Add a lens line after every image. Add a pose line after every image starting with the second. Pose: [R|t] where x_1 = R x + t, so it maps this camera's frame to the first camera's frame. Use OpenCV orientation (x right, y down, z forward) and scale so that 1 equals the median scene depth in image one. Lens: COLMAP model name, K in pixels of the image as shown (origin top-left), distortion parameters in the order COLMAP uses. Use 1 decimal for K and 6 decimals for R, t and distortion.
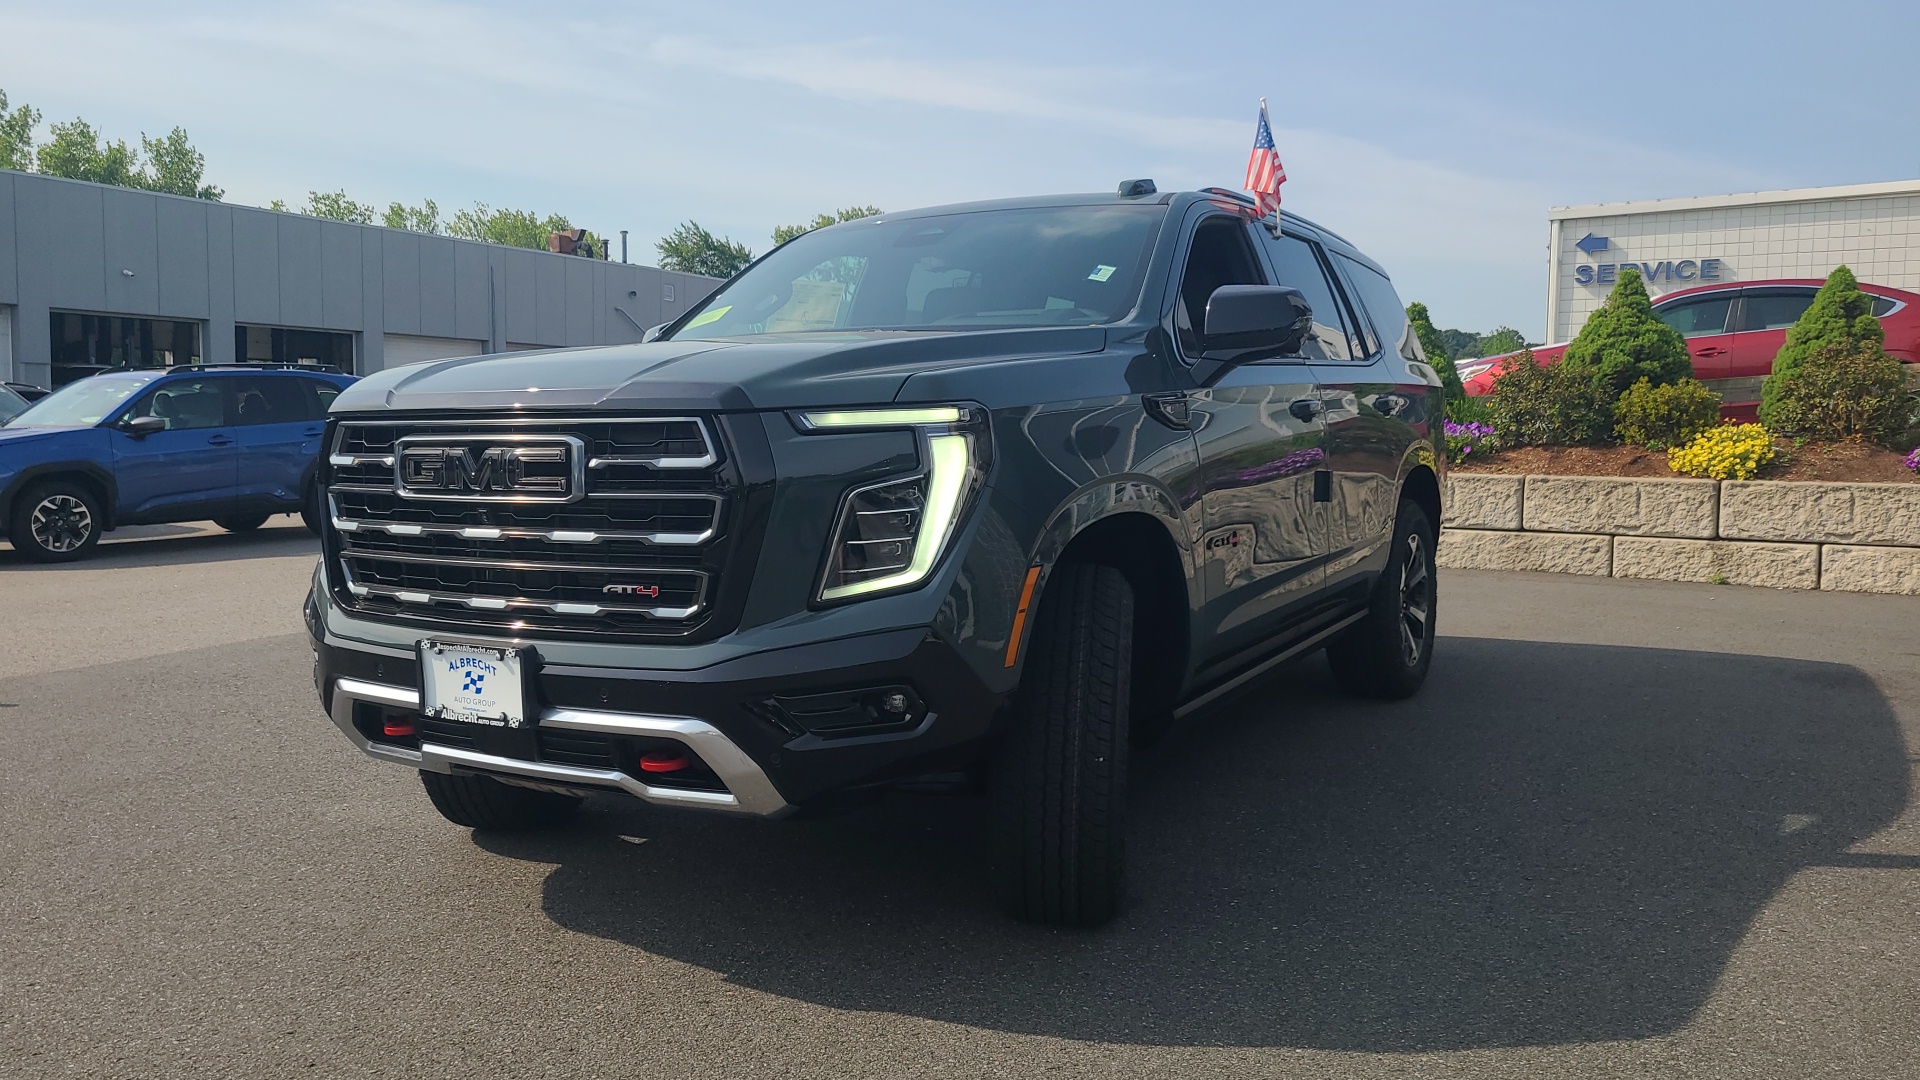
lens RADIAL K [[1442.7, 0, 931.3], [0, 1442.7, 551.7], [0, 0, 1]] dist [0.047290, -0.035430]
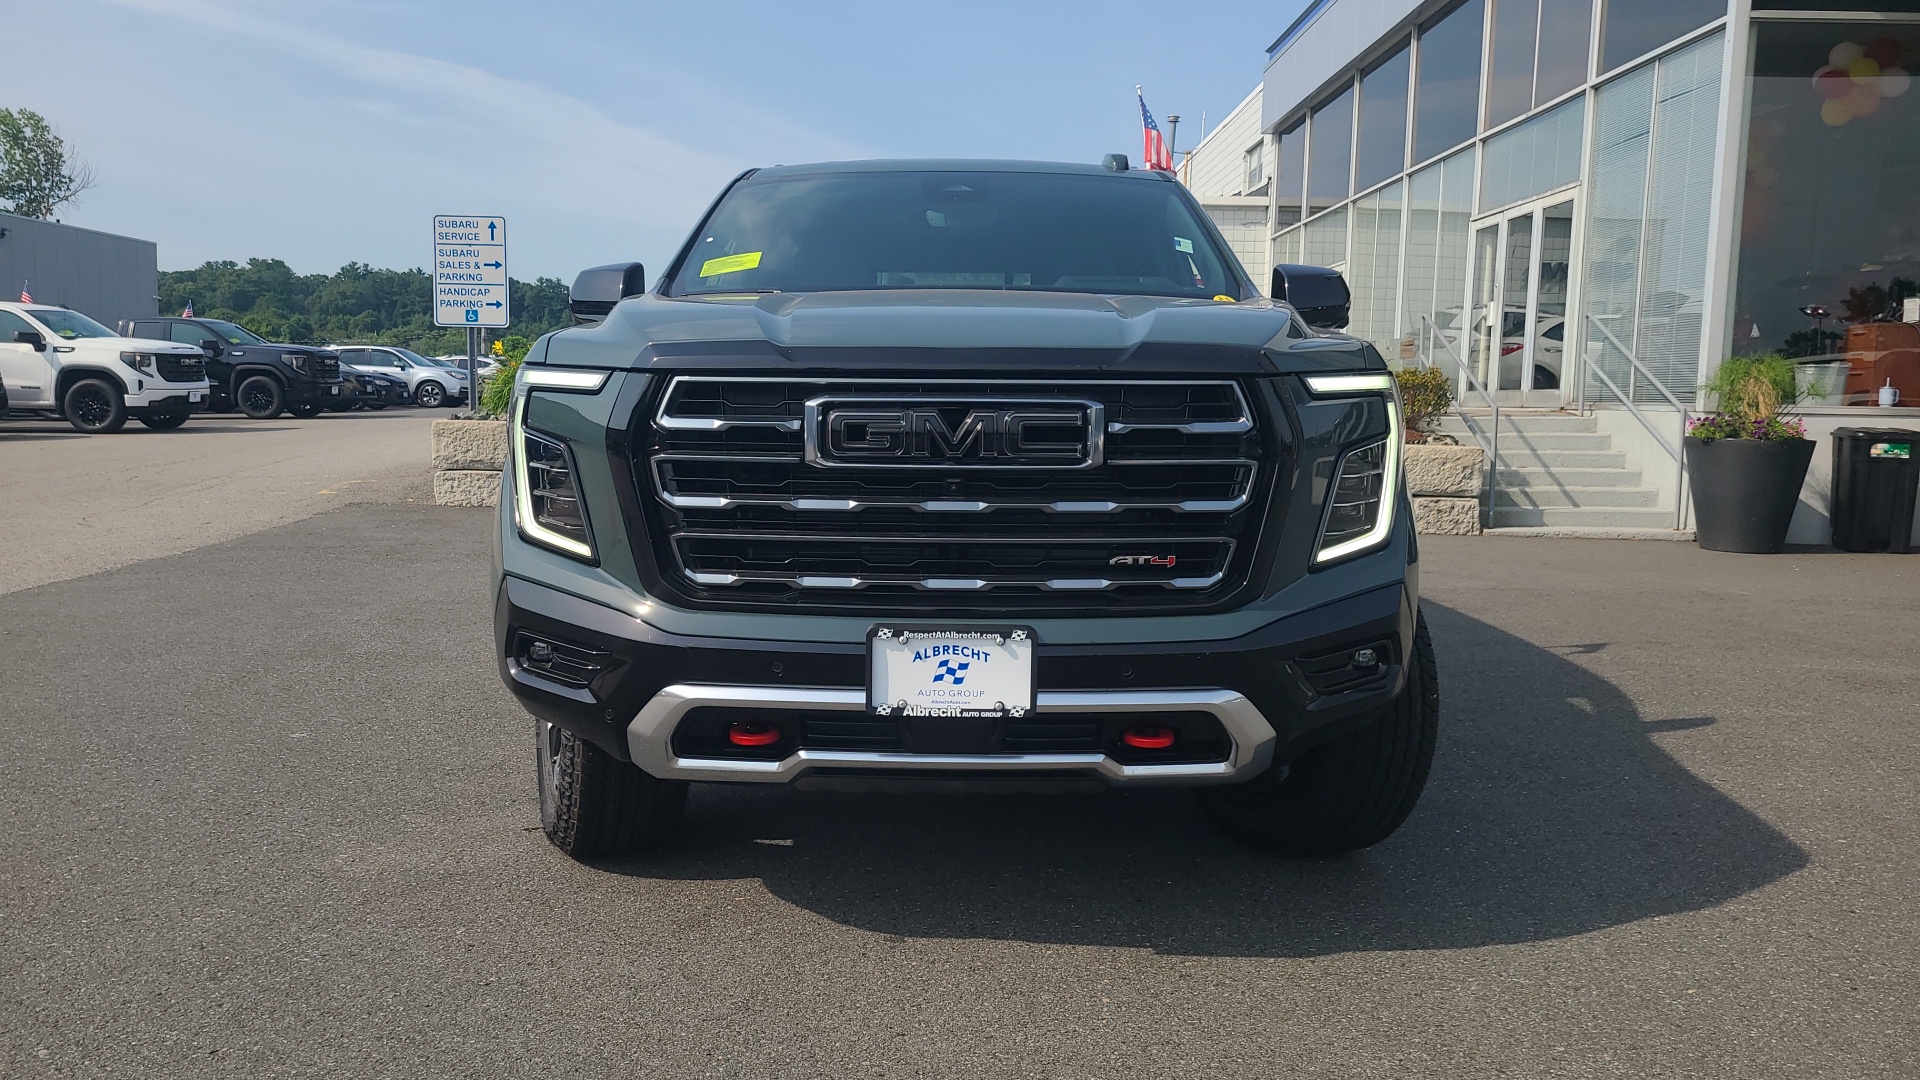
lens RADIAL K [[1442.7, 0, 939.4], [0, 1442.7, 557.5], [0, 0, 1]] dist [0.047290, -0.035430]
pose [[0.867409, -0.042375, 0.495787, -0.769508], [0.026528, 0.998889, 0.038962, -0.015918], [-0.496887, -0.020643, 0.867569, 0.232633]]
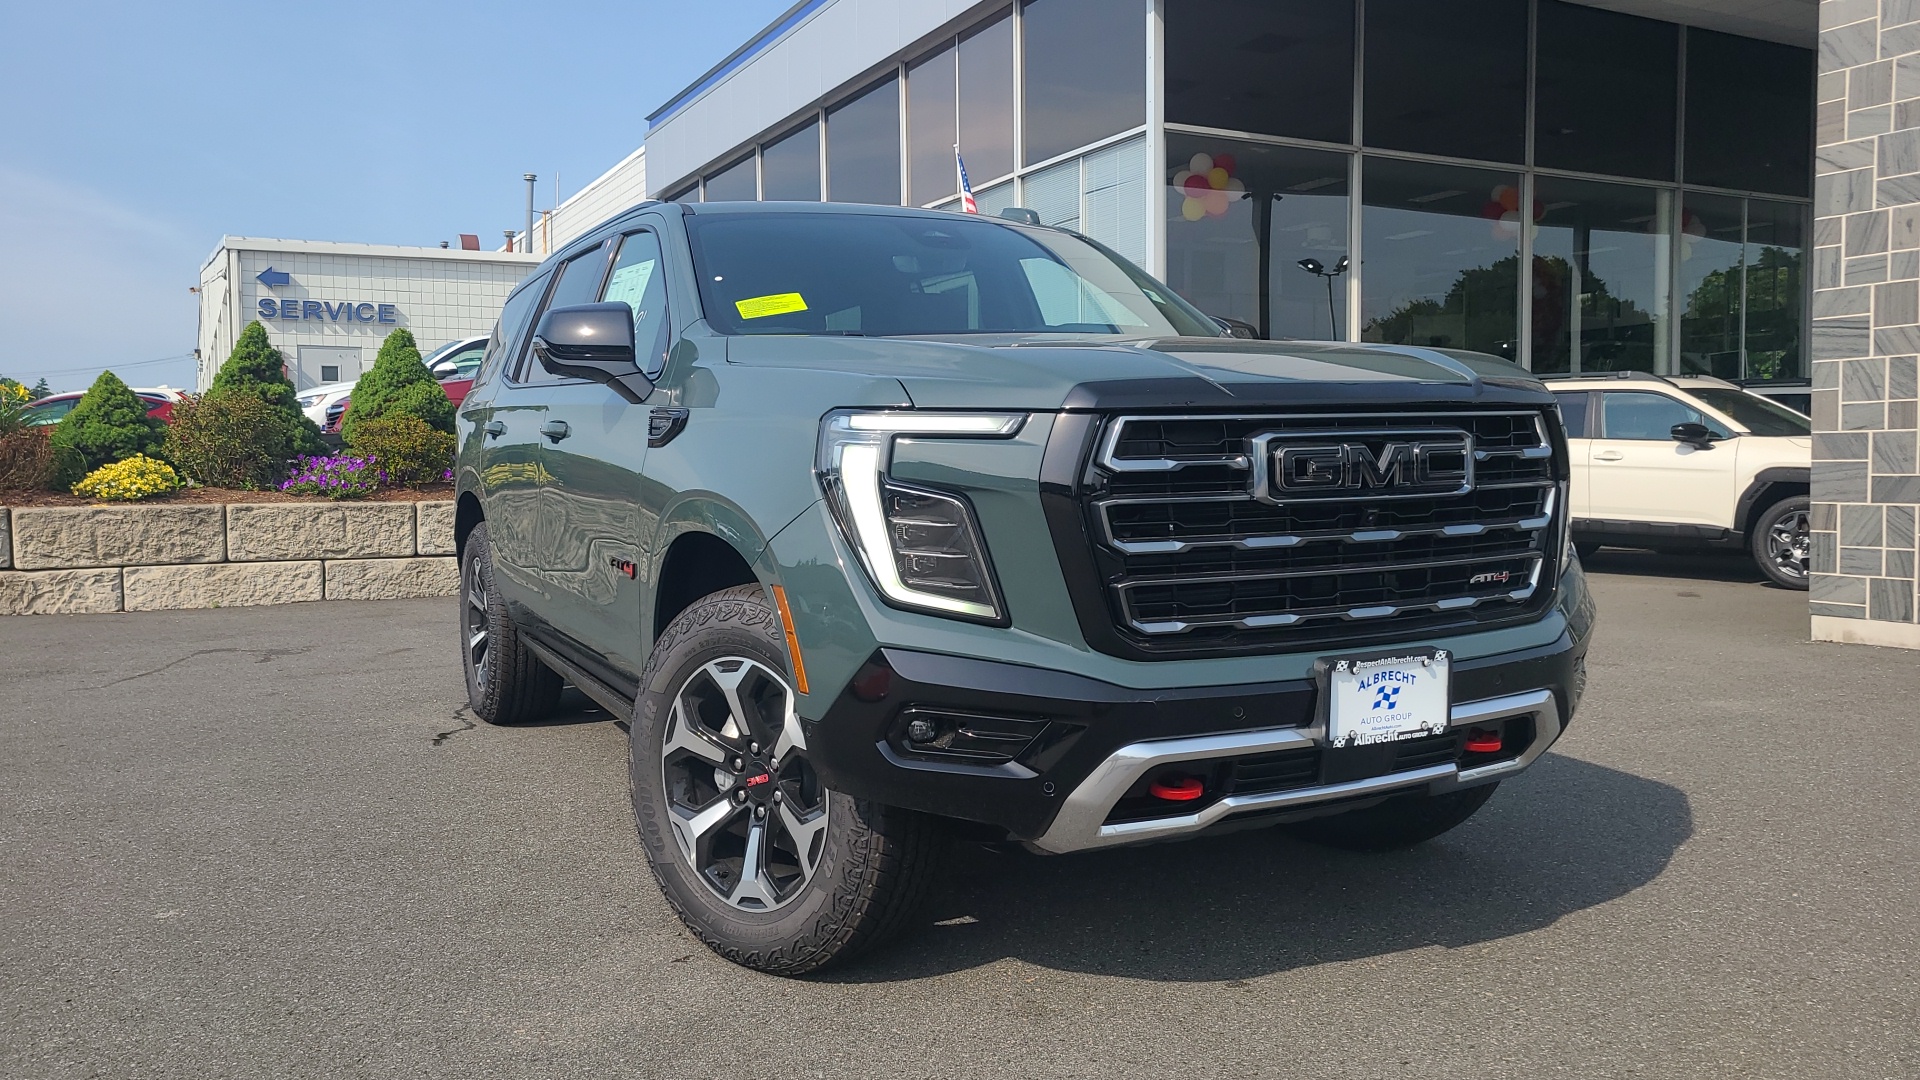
lens RADIAL K [[1442.7, 0, 946.4], [0, 1442.7, 540.8], [0, 0, 1]] dist [0.047290, -0.035430]
pose [[0.532551, -0.056552, 0.844507, -1.248044], [0.085678, 0.996242, 0.012684, -0.045075], [-0.842050, 0.065601, 0.535395, 0.743697]]
